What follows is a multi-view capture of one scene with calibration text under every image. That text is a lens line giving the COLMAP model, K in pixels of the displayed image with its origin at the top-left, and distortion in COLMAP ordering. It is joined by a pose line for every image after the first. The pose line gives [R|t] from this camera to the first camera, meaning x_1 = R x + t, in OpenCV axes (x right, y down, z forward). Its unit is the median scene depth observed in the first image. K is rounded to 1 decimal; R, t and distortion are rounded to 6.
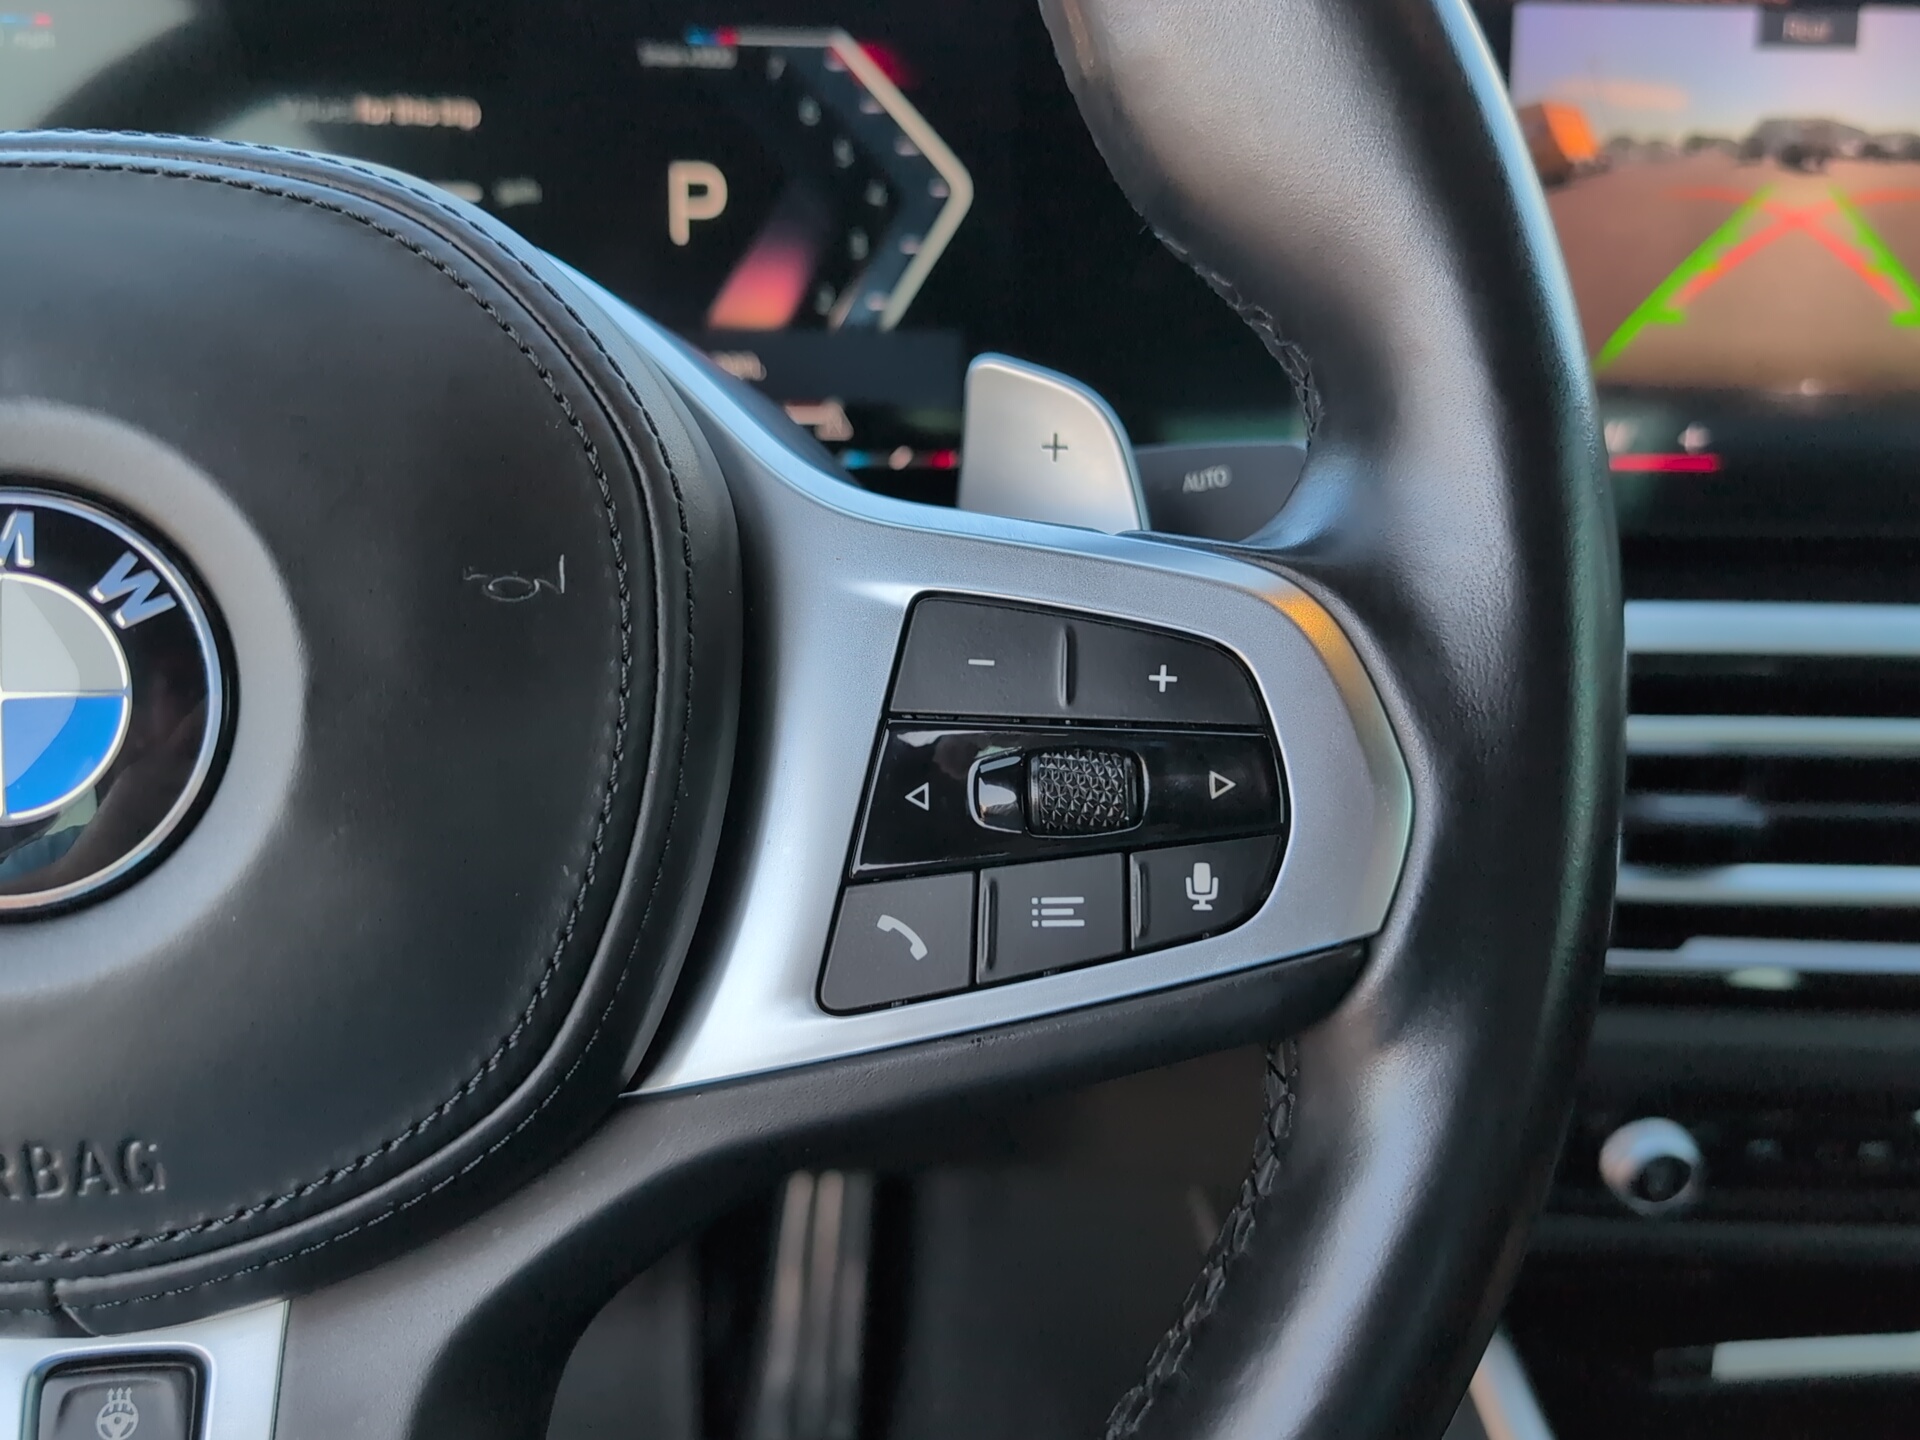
lens RADIAL K [[1590.0, 0, 960.0], [0, 1590.0, 720.0], [0, 0, 1]] dist [0.002232, -0.017753]
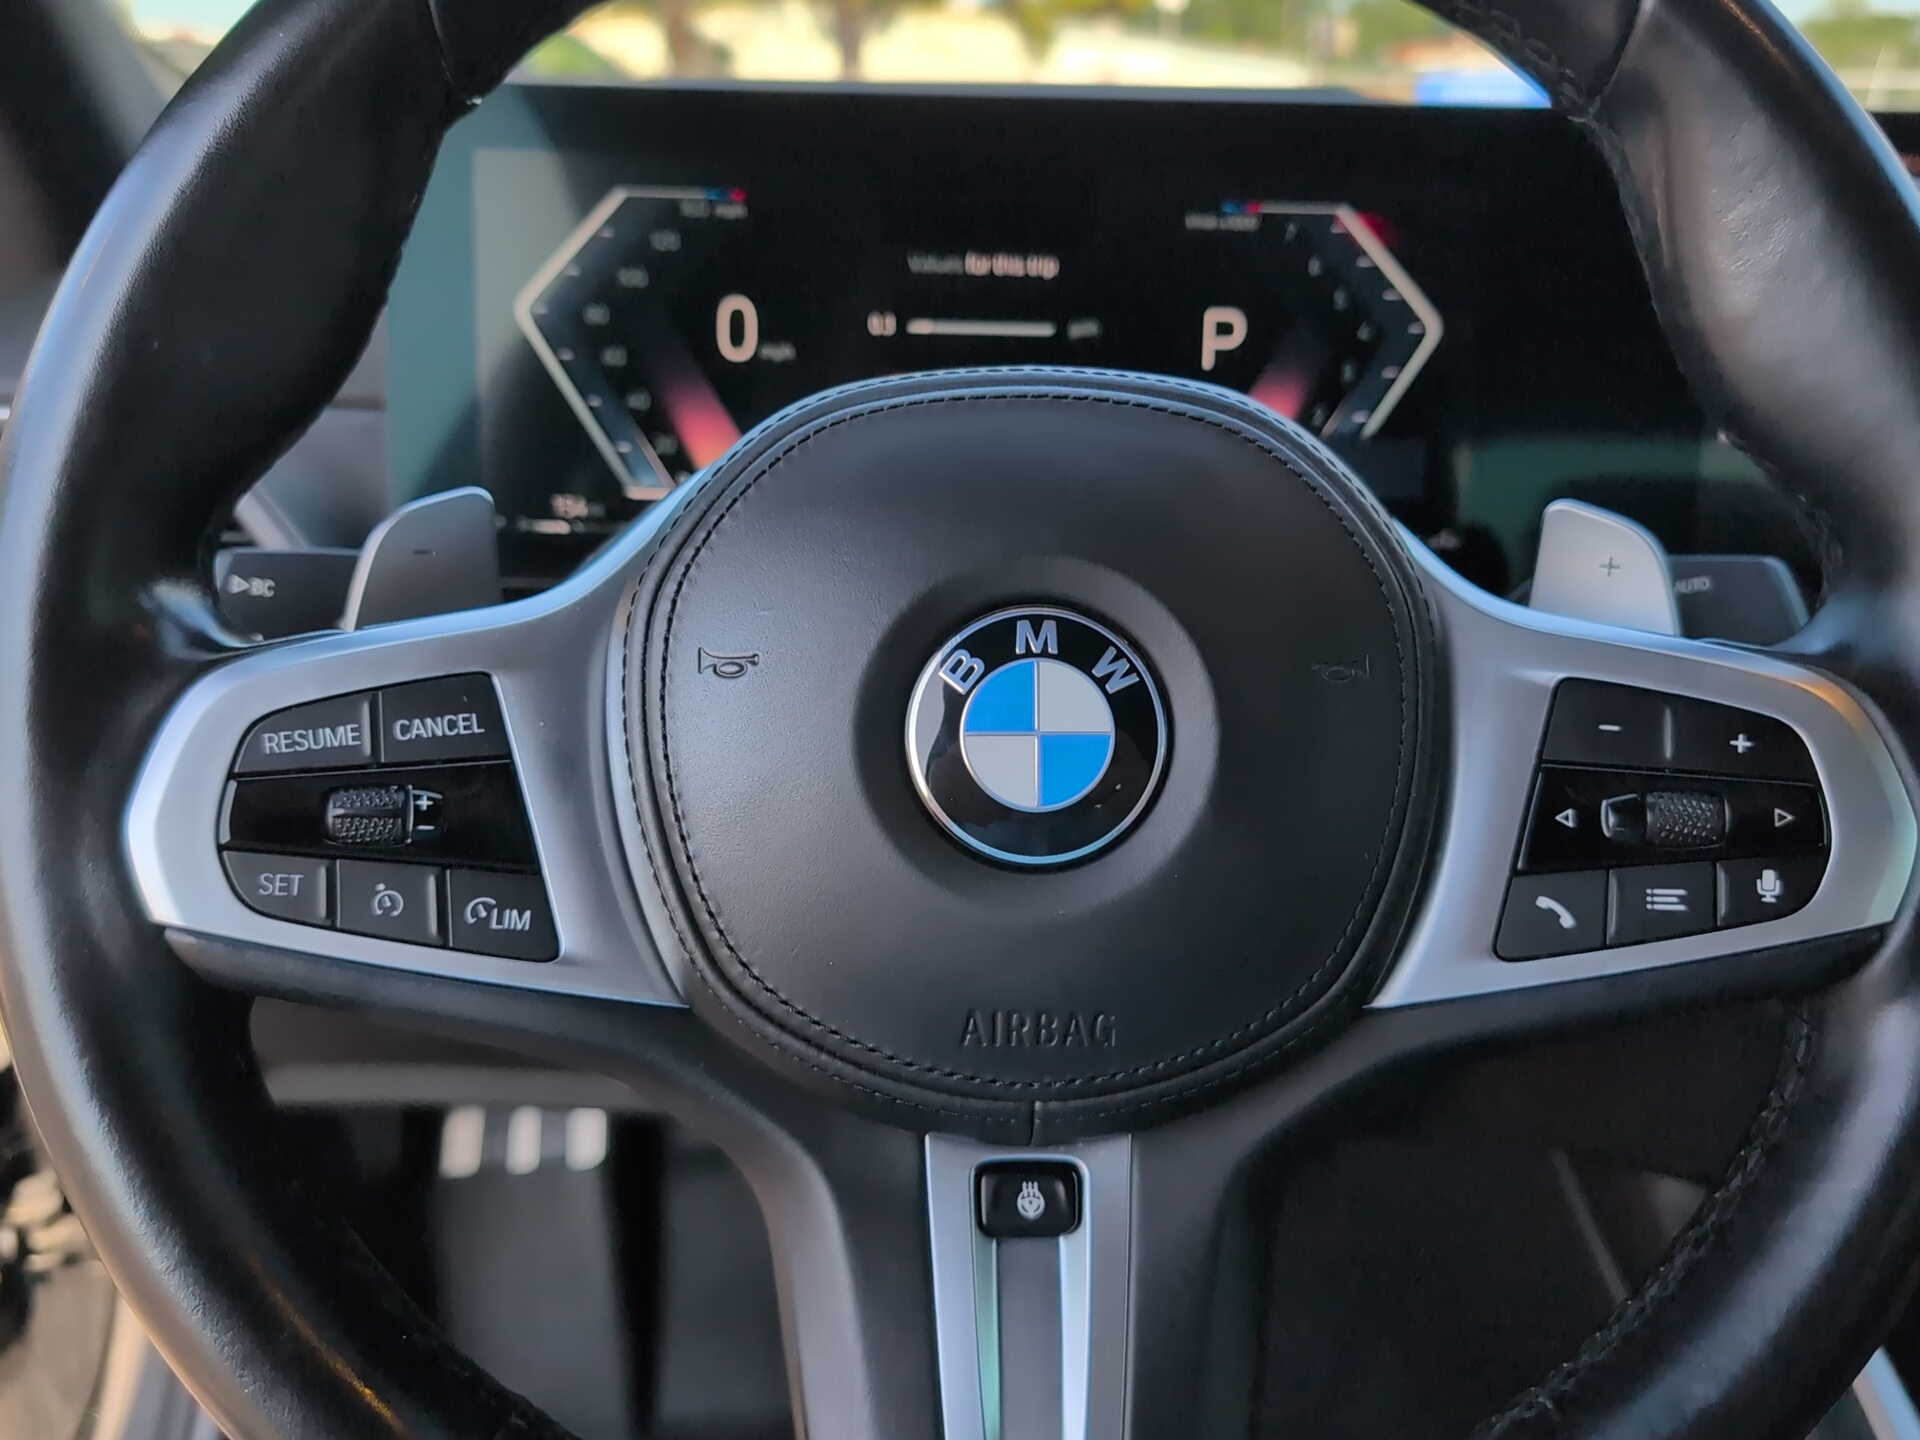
lens RADIAL K [[1556.1, 0, 1032.2], [0, 1556.1, 723.7], [0, 0, 1]] dist [0.007745, -0.075782]
pose [[0.995194, 0.034287, -0.091726, -0.394426], [-0.034992, 0.999369, -0.006088, -0.013067], [0.091460, 0.009269, 0.995766, -0.492064]]
